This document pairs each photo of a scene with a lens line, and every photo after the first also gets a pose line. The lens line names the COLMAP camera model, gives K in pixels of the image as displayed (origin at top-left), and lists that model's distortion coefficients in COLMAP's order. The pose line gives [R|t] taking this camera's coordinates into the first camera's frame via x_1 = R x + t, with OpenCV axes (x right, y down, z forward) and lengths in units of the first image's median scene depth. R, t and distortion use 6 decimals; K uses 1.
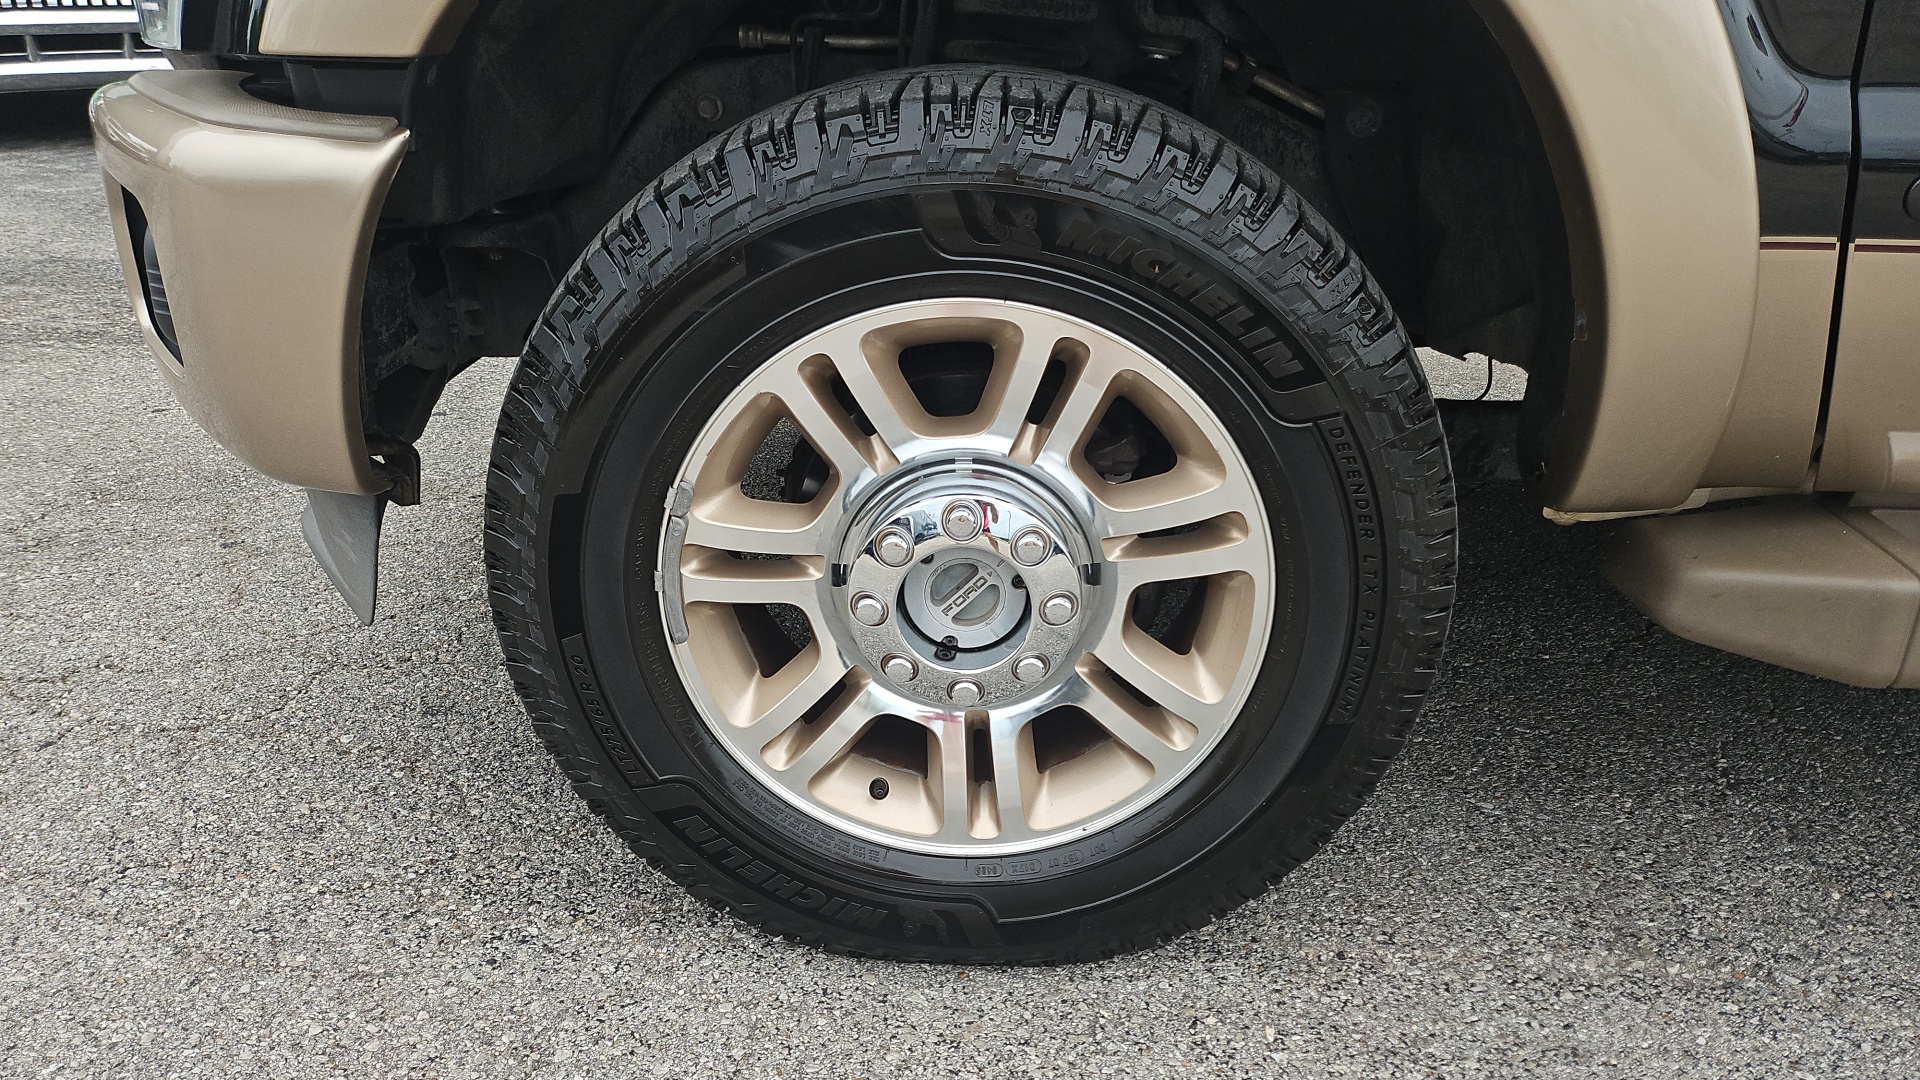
lens RADIAL K [[1331.8, 0, 989.9], [0, 1331.8, 622.5], [0, 0, 1]] dist [0.002187, -0.000696]
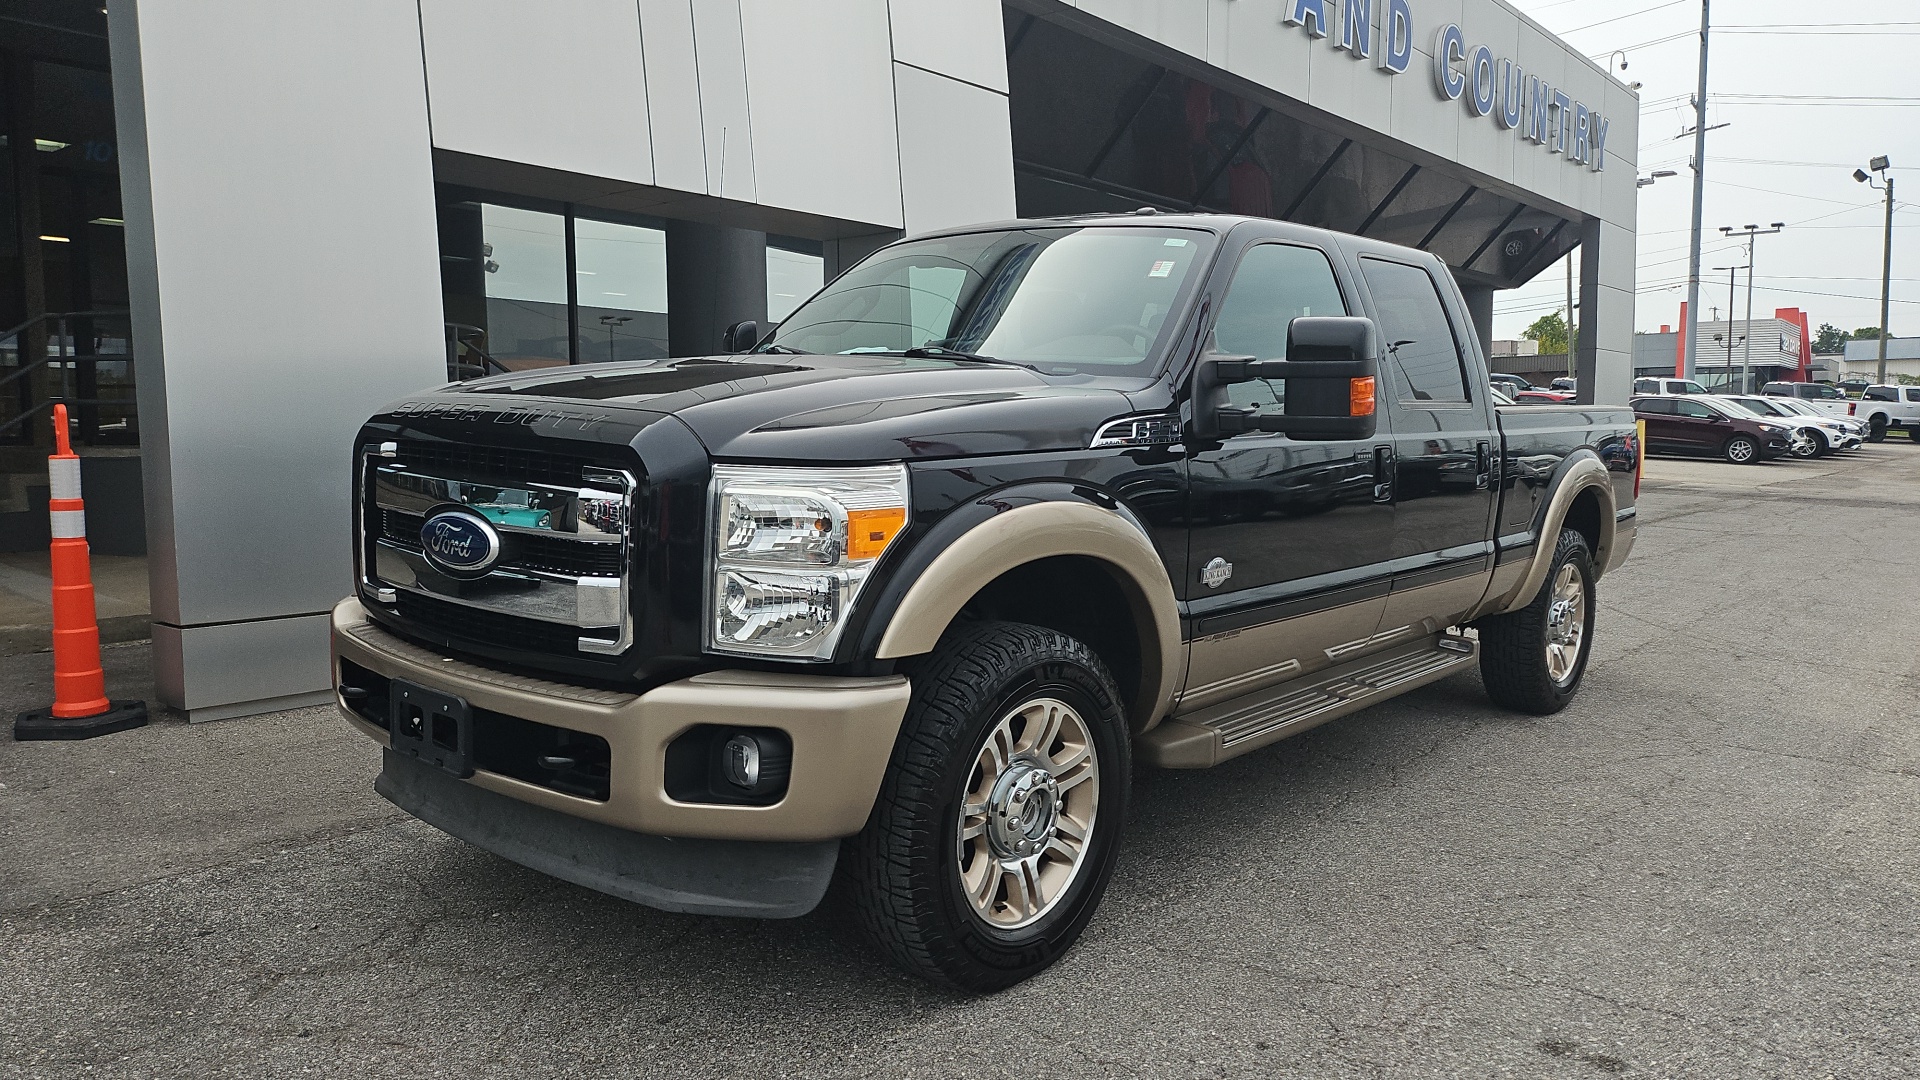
lens RADIAL K [[1357.9, 0, 966.6], [0, 1357.9, 541.5], [0, 0, 1]] dist [0.062418, -0.082926]
pose [[0.626615, -0.097379, 0.773221, -2.143132], [0.331328, 0.931319, -0.151218, -0.149145], [-0.705390, 0.350945, 0.615843, -0.759933]]
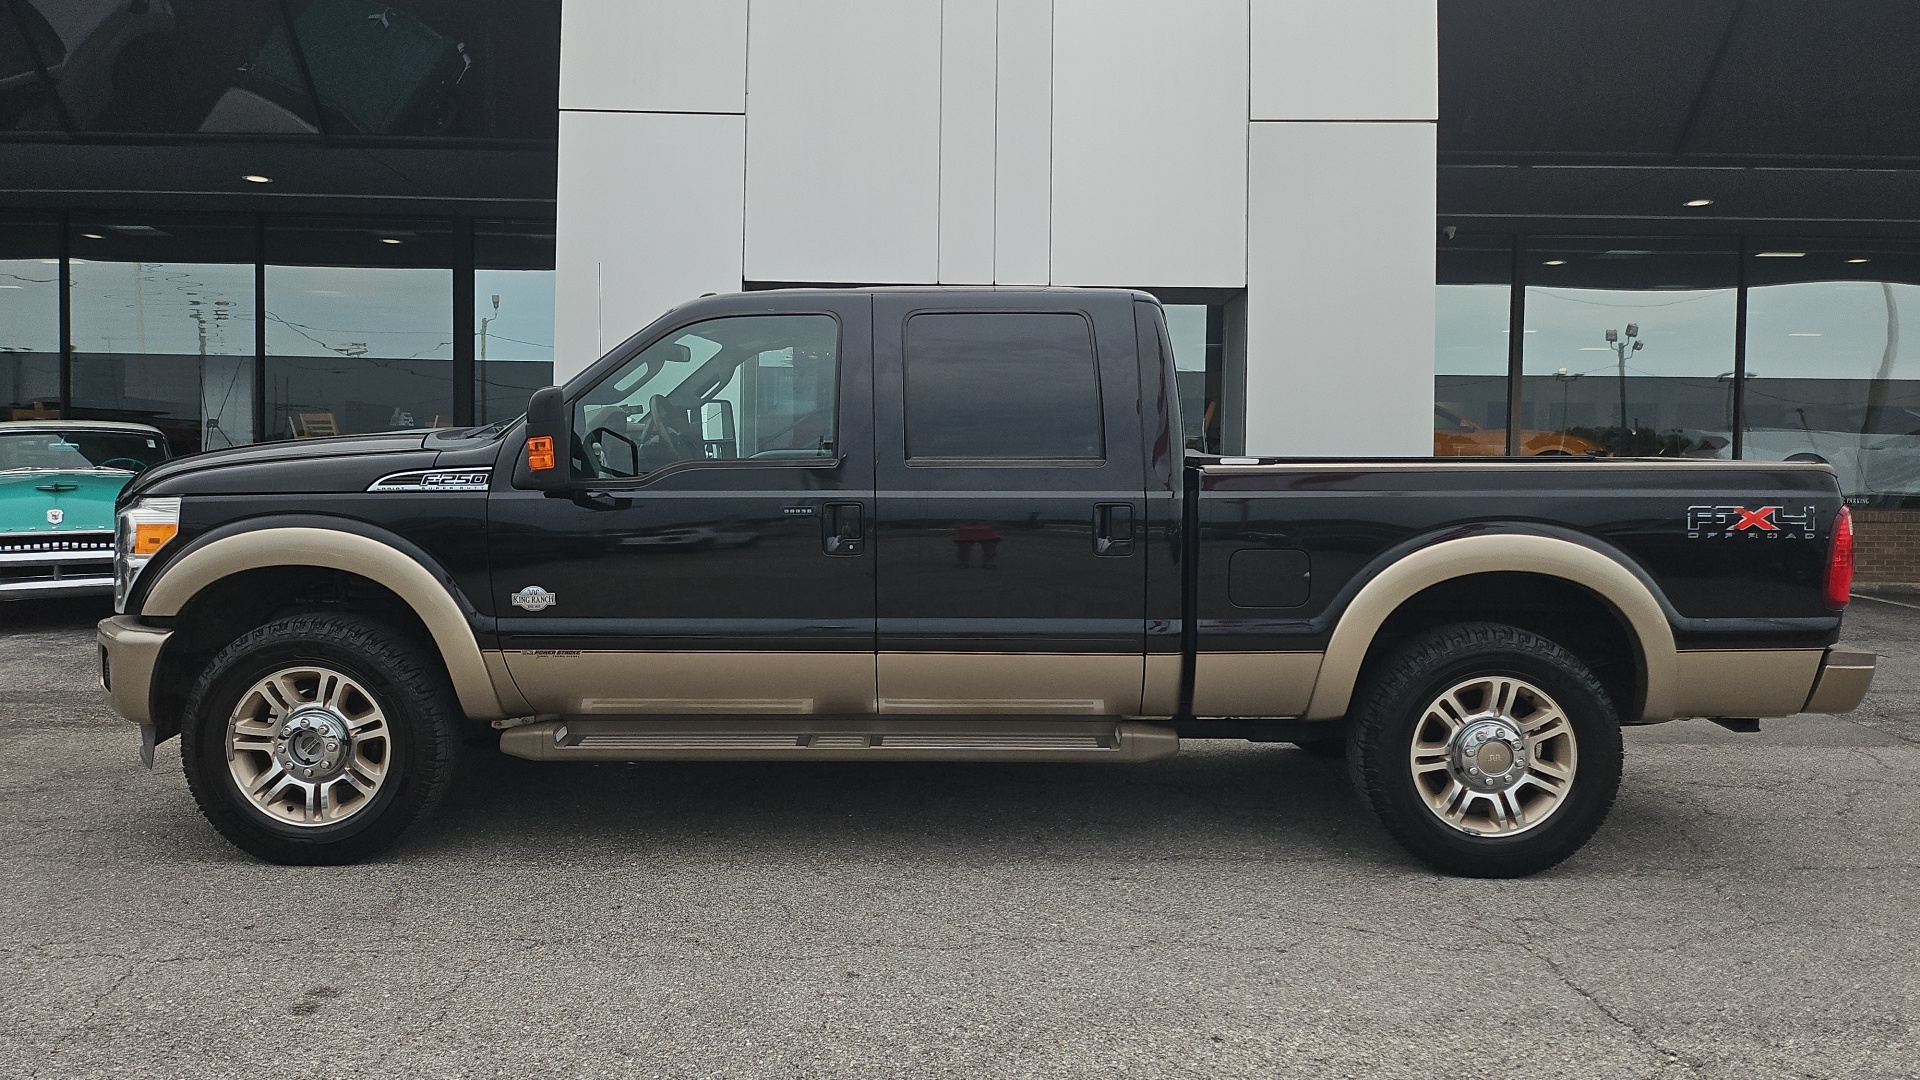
lens RADIAL K [[1374.4, 0, 974.2], [0, 1374.4, 551.6], [0, 0, 1]] dist [0.082658, -0.098749]
pose [[0.999762, -0.021202, 0.005064, 1.848823], [0.021575, 0.929277, -0.368753, 0.963070], [0.003112, 0.368775, 0.929514, -2.845975]]
